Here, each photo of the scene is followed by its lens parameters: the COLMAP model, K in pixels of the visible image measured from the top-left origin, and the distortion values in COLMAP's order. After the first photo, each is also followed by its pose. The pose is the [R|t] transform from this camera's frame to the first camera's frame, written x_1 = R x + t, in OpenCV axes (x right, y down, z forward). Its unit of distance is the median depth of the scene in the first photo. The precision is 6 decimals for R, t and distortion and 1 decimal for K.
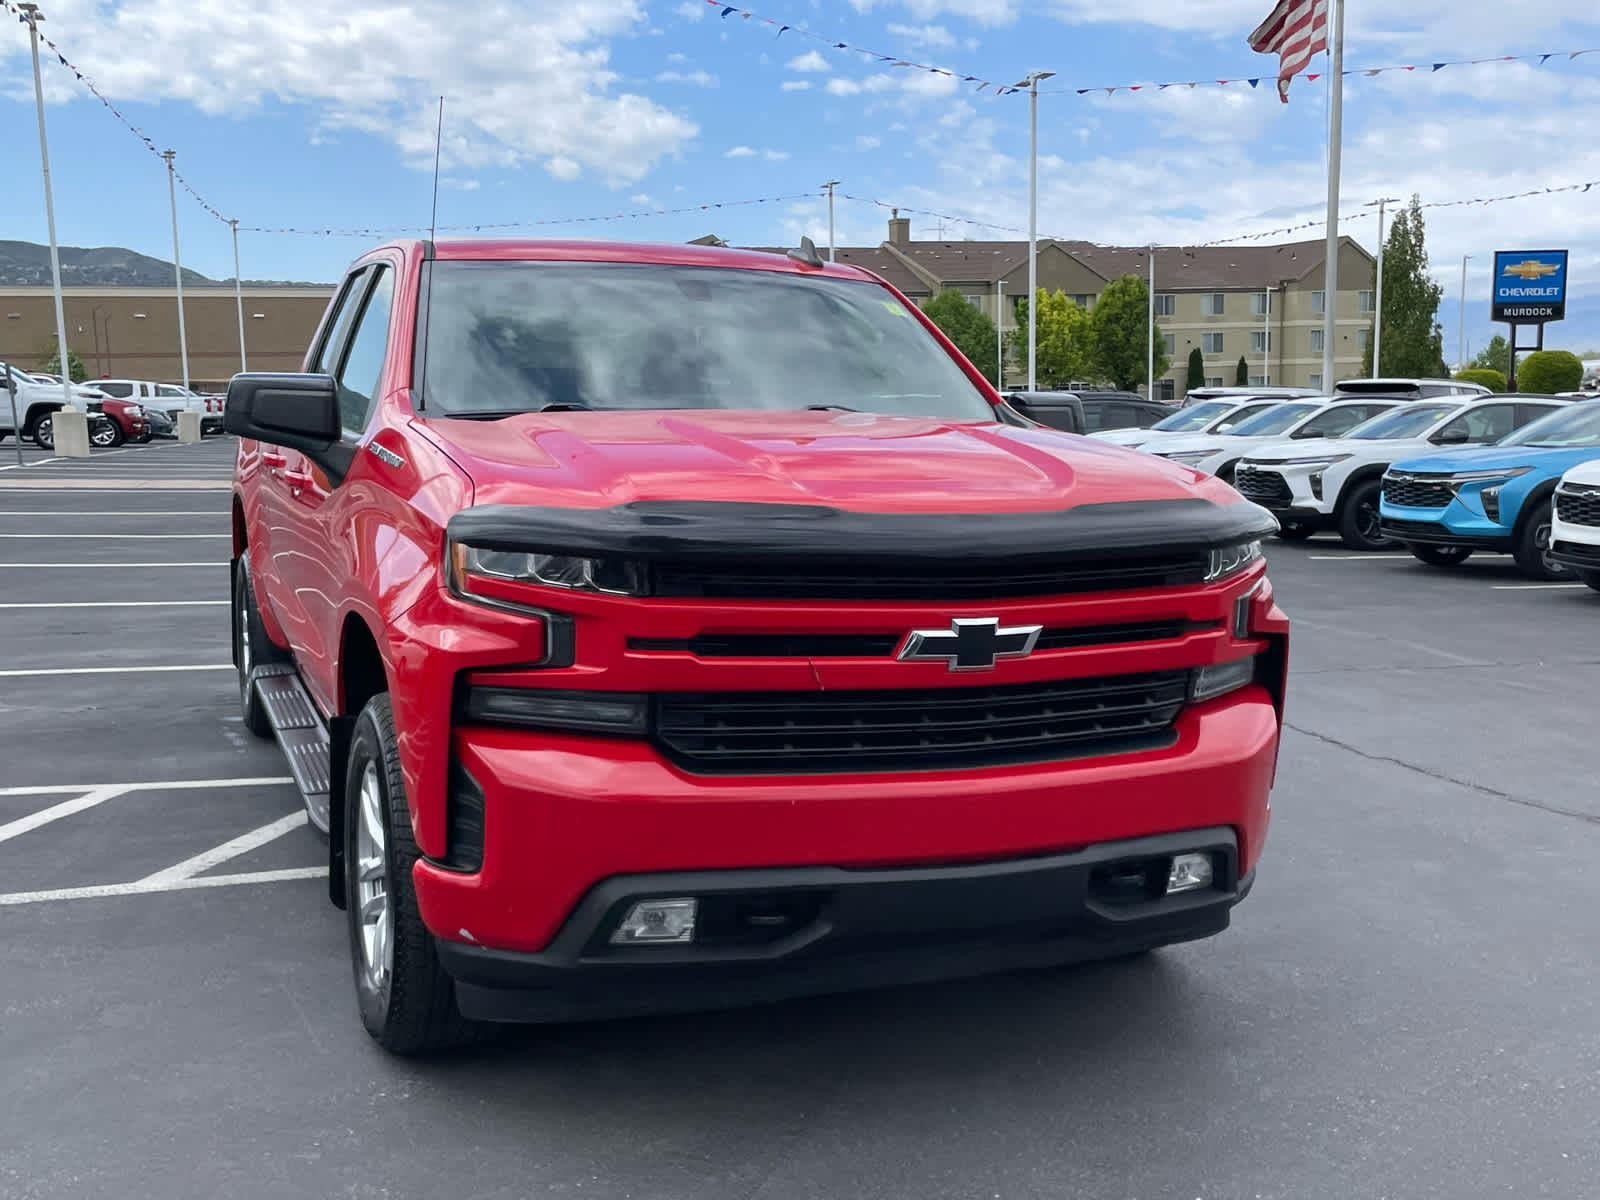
lens RADIAL K [[1785.3, 0, 804.4], [0, 1785.3, 608.2], [0, 0, 1]] dist [0.062534, 0.000000]
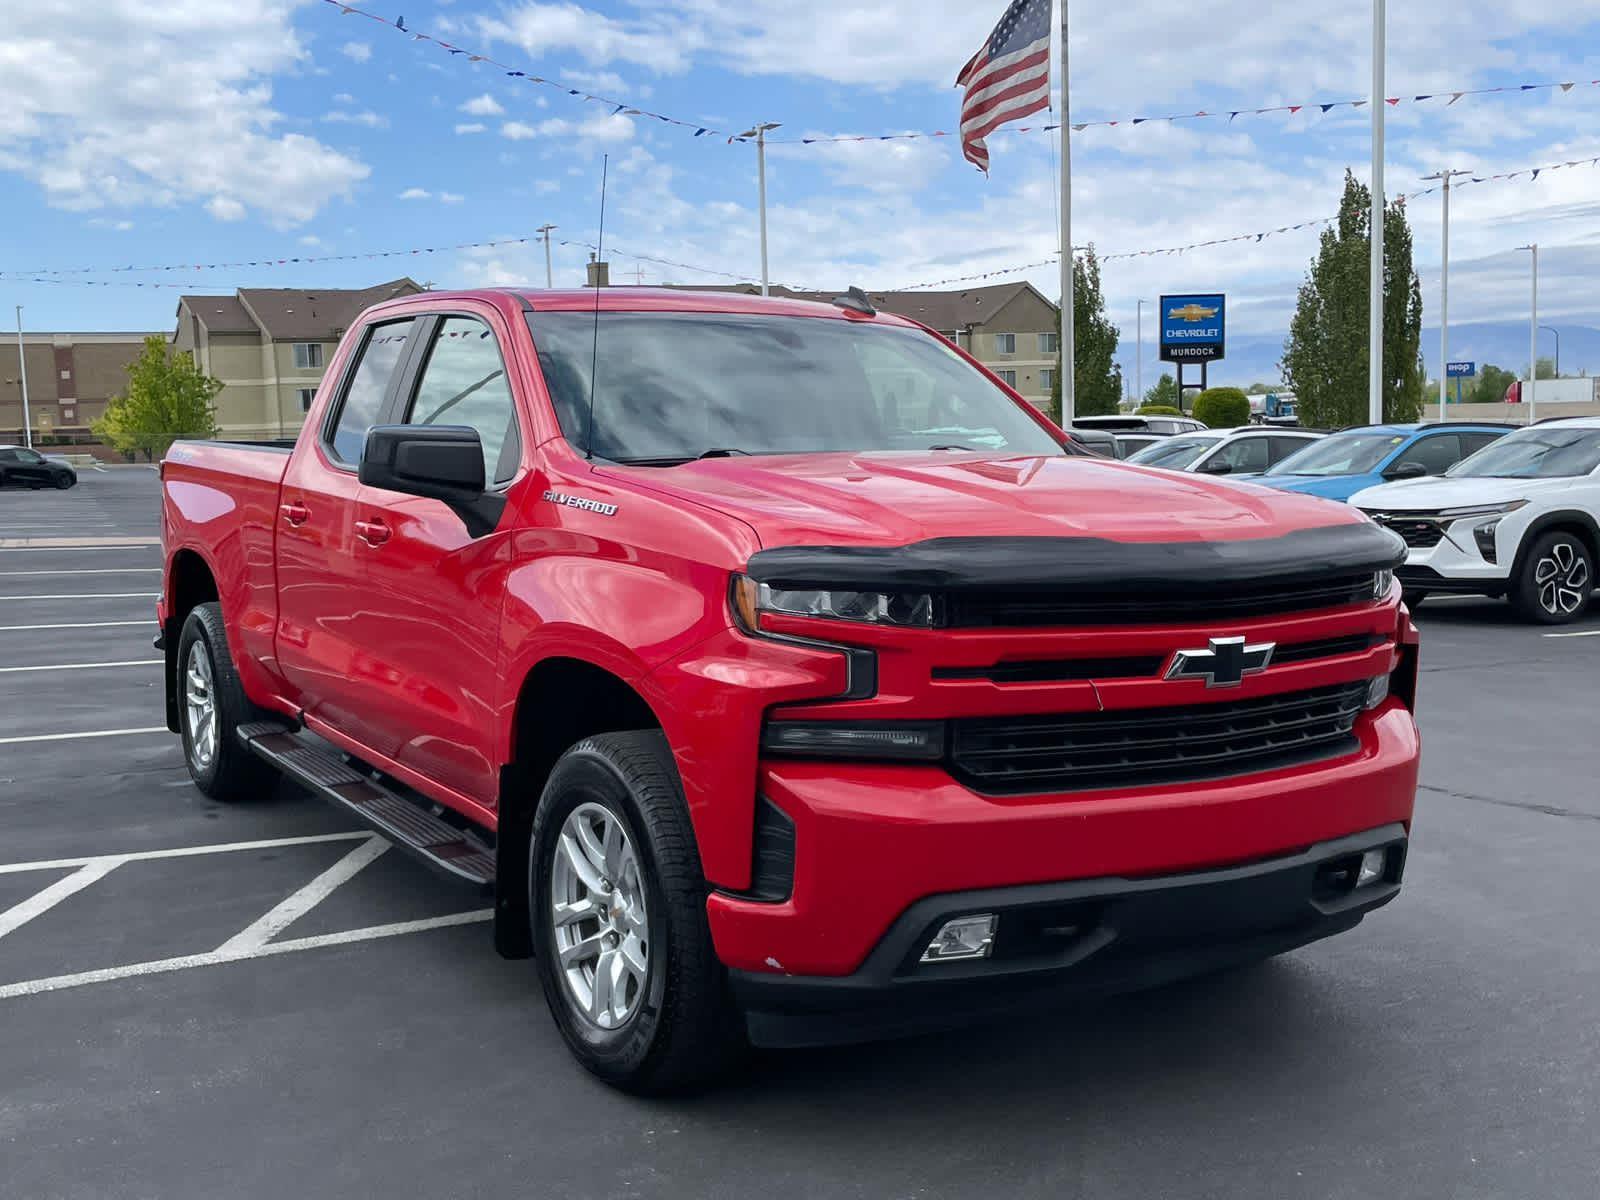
lens RADIAL K [[1785.3, 0, 814.2], [0, 1785.3, 593.2], [0, 0, 1]] dist [0.062534, 0.000000]
pose [[0.984086, -0.032781, 0.174641, -0.305298], [0.038276, 0.998870, -0.028185, -0.000133], [-0.173519, 0.034421, 0.984229, -0.019207]]
